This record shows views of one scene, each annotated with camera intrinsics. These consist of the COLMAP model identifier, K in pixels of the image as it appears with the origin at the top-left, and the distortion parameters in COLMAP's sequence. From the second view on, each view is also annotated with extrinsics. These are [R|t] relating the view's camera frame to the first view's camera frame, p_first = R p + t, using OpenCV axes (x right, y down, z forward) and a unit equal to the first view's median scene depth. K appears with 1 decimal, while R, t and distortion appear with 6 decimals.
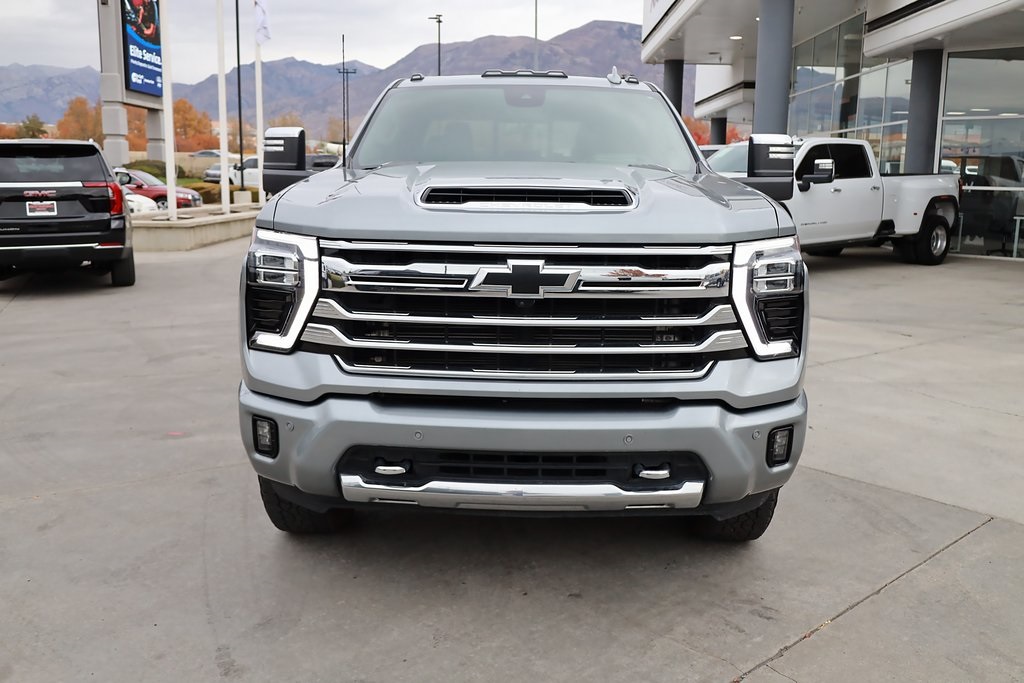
lens RADIAL K [[959.9, 0, 511.6], [0, 959.9, 343.2], [0, 0, 1]] dist [-0.010714, 0.000000]
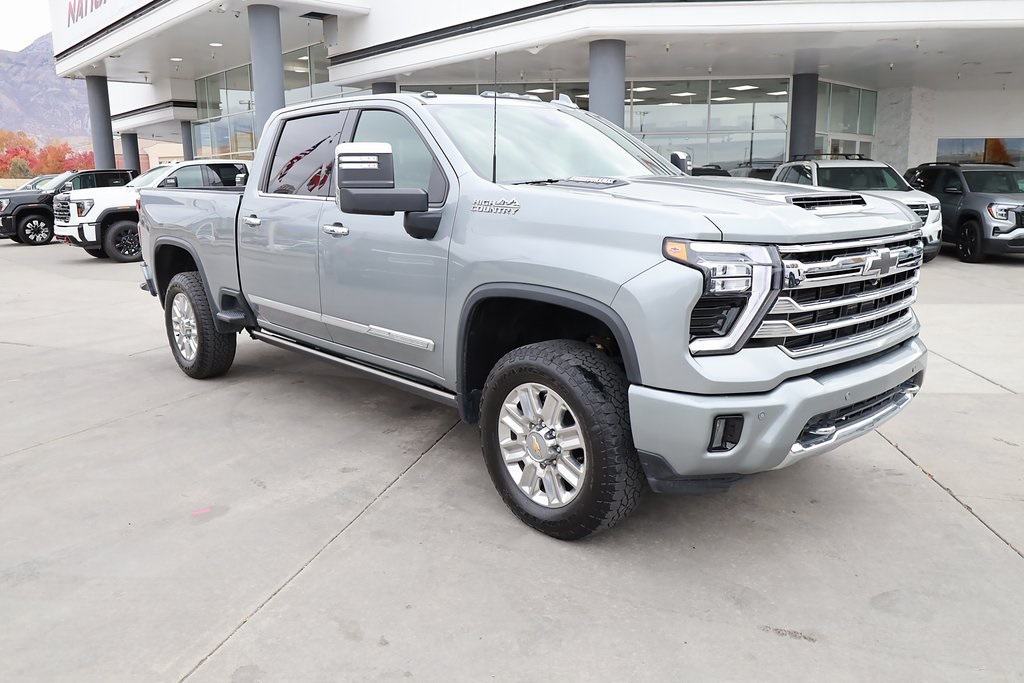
lens RADIAL K [[826.2, 0, 511.9], [0, 826.2, 337.6], [0, 0, 1]] dist [-0.015070, -0.005198]
pose [[0.704902, -0.152054, 0.692816, -1.100998], [0.144710, 0.987038, 0.069393, -0.112556], [-0.694387, 0.051342, 0.717768, 0.514764]]
